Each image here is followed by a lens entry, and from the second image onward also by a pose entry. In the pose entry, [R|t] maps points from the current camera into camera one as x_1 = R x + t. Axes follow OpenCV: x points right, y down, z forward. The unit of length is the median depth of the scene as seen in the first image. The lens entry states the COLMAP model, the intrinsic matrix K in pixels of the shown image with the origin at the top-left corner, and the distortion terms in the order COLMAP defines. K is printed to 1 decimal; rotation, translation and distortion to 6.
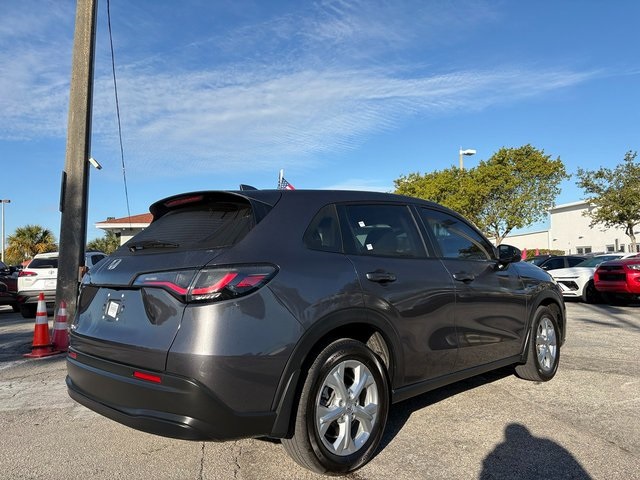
lens RADIAL K [[488.1, 0, 320.9], [0, 488.1, 246.2], [0, 0, 1]] dist [0.049690, -0.060107]
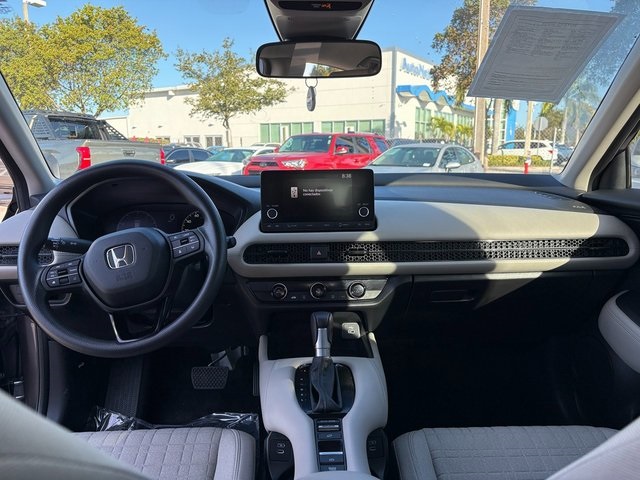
lens RADIAL K [[488.1, 0, 323.3], [0, 488.1, 235.1], [0, 0, 1]] dist [0.049690, -0.060107]
pose [[0.668155, -0.104548, 0.736640, 0.001961], [-0.046947, 0.982181, 0.181980, 0.001679], [-0.742540, -0.156174, 0.651341, 0.142393]]
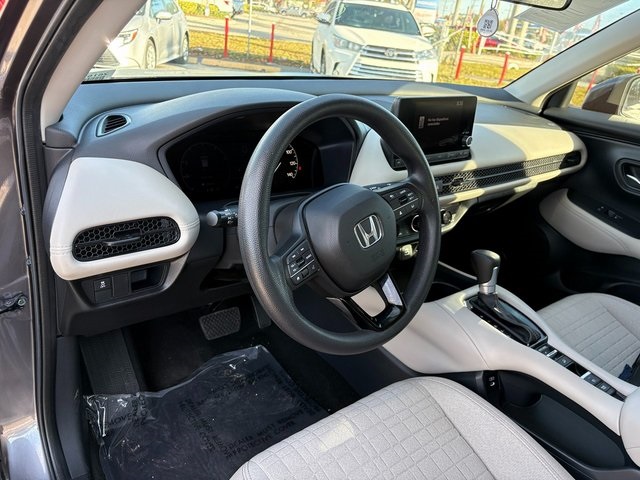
lens RADIAL K [[488.1, 0, 315.2], [0, 488.1, 251.2], [0, 0, 1]] dist [0.049690, -0.060107]
pose [[0.103645, -0.405897, 0.908023, -0.009719], [-0.158609, 0.894512, 0.417962, -0.000130], [-0.981886, -0.187340, 0.028333, 0.183893]]
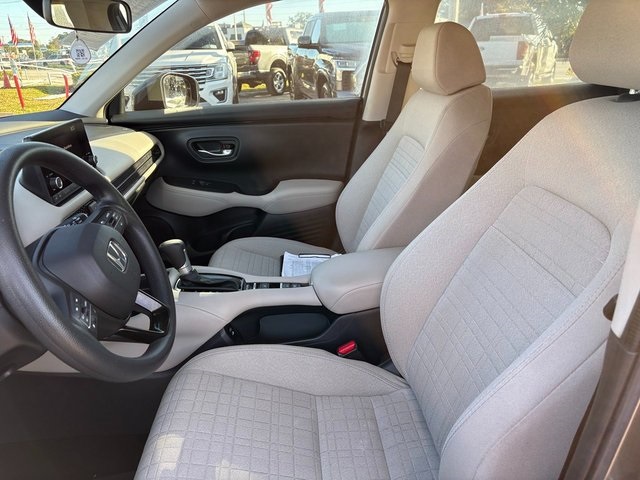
lens RADIAL K [[488.1, 0, 322.2], [0, 488.1, 243.8], [0, 0, 1]] dist [0.049690, -0.060107]
pose [[-0.774265, -0.192095, 0.603003, -0.010860], [0.017519, 0.945950, 0.323840, 0.000051], [-0.632619, 0.261302, -0.729050, 0.197755]]
